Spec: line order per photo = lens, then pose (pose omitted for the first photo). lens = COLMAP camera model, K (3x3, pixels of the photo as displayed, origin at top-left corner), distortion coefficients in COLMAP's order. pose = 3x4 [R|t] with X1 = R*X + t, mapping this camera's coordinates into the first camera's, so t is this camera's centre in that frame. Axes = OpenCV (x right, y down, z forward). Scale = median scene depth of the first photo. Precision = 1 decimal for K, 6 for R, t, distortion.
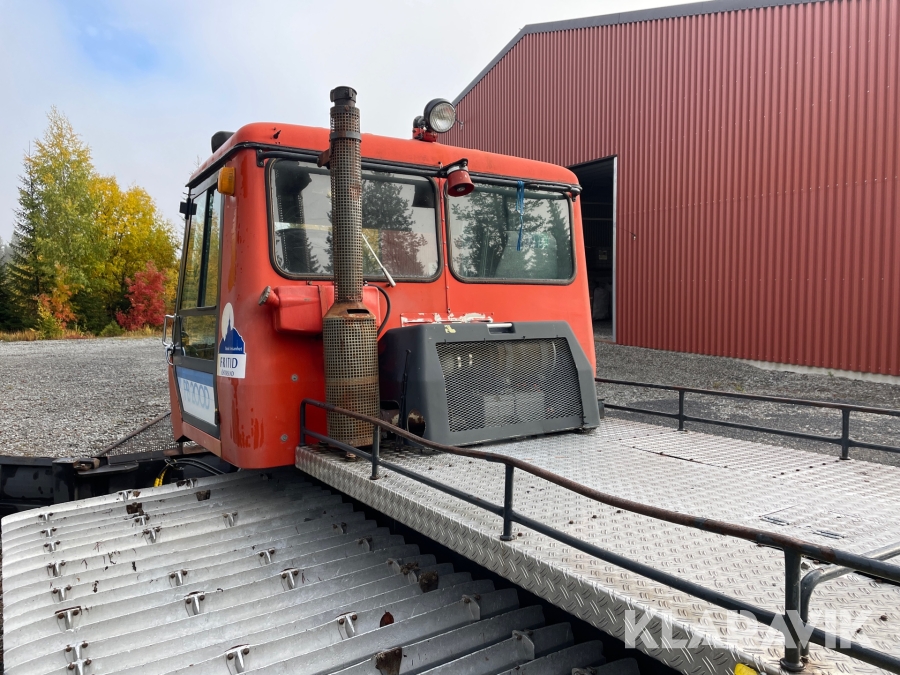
lens RADIAL K [[691.9, 0, 450.0], [0, 691.9, 337.5], [0, 0, 1]] dist [0.105085, -0.125841]
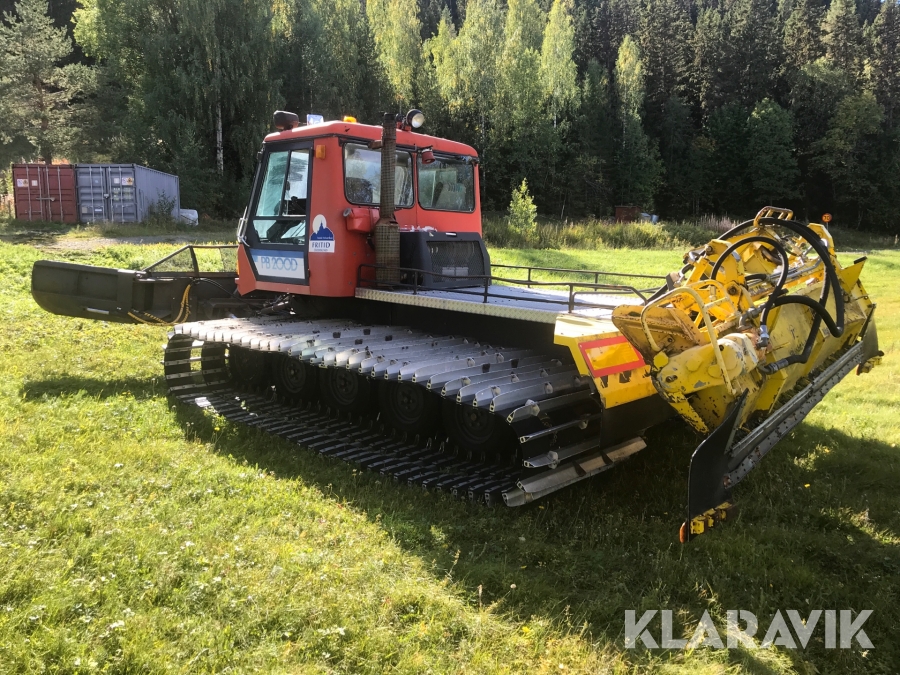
lens RADIAL K [[691.9, 0, 450.0], [0, 691.9, 337.5], [0, 0, 1]] dist [0.105085, -0.125841]
pose [[0.965744, 0.015201, 0.259050, -0.466027], [-0.043832, 0.993495, 0.105106, 0.073859], [-0.255767, -0.112860, 0.960128, -1.025569]]
